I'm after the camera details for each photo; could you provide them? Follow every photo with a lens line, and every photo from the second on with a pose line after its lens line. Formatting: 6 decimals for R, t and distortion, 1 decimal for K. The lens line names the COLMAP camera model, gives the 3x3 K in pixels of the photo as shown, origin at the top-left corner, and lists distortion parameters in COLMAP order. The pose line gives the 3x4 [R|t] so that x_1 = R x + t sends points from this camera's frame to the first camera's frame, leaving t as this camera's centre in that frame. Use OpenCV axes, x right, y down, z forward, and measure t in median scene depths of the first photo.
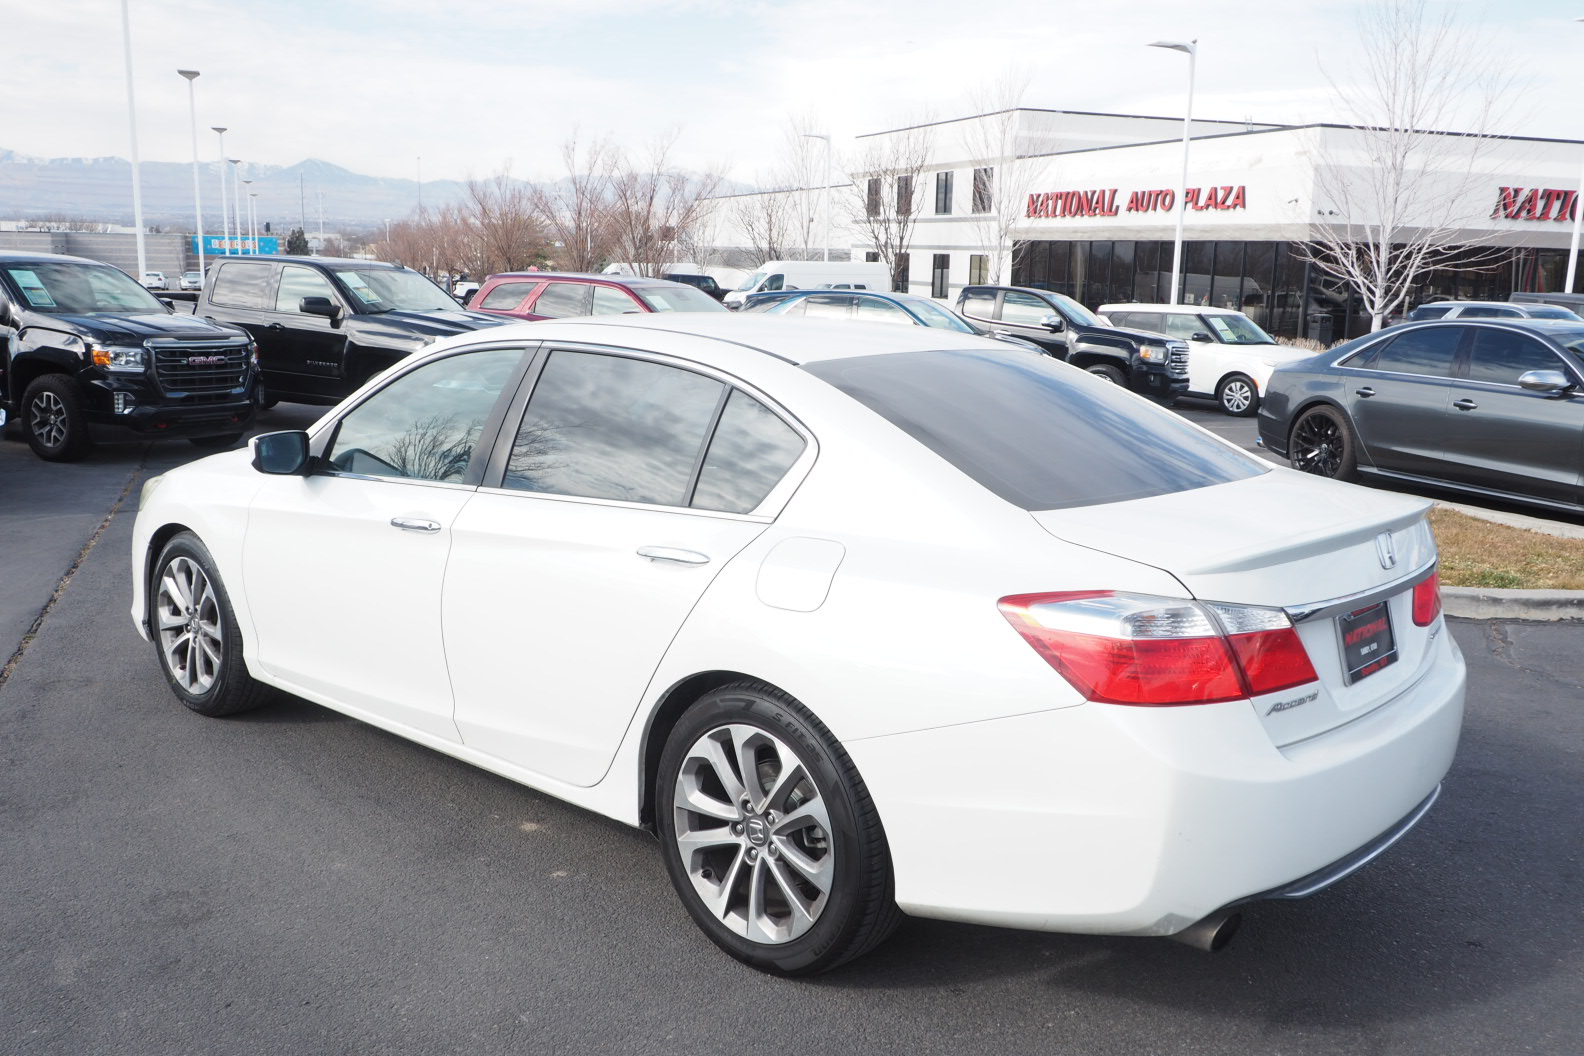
lens RADIAL K [[1409.9, 0, 795.5], [0, 1409.9, 526.8], [0, 0, 1]] dist [-0.030989, 0.025497]
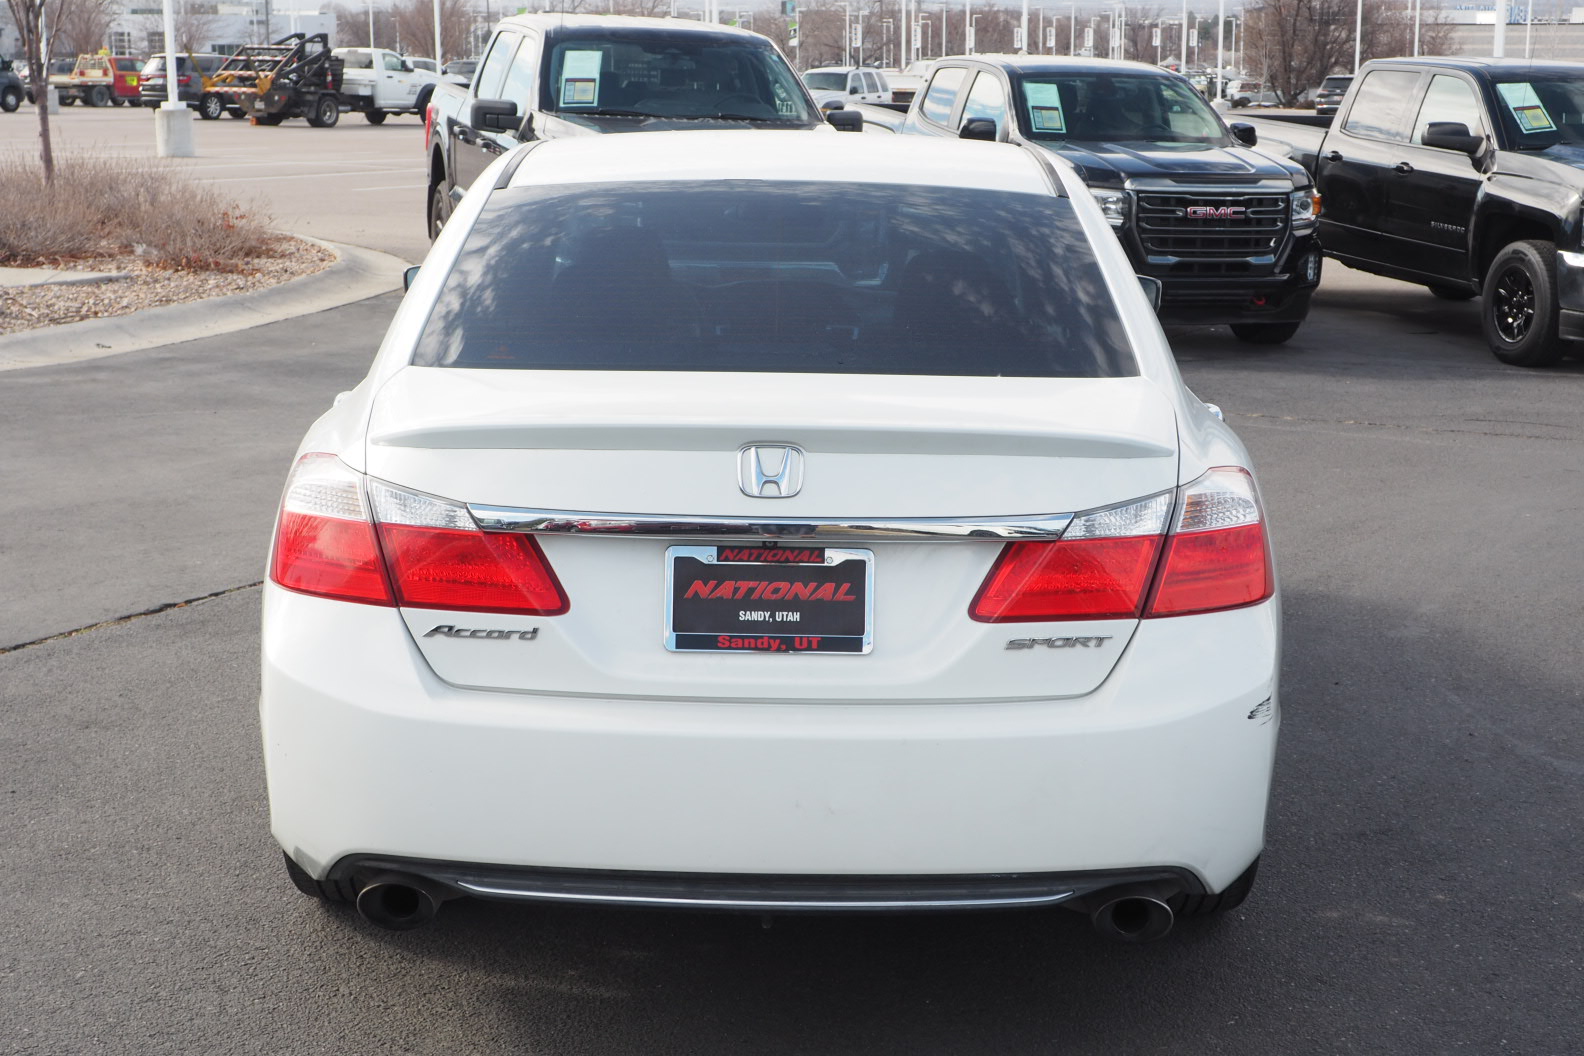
lens RADIAL K [[2406.7, 0, 795.3], [0, 2406.7, 529.9], [0, 0, 1]] dist [-0.001135, 0.000000]
pose [[0.675596, 0.128601, -0.725970, 0.231837], [-0.126020, 0.990322, 0.058153, -0.004949], [0.726422, 0.052199, 0.685263, 0.033674]]
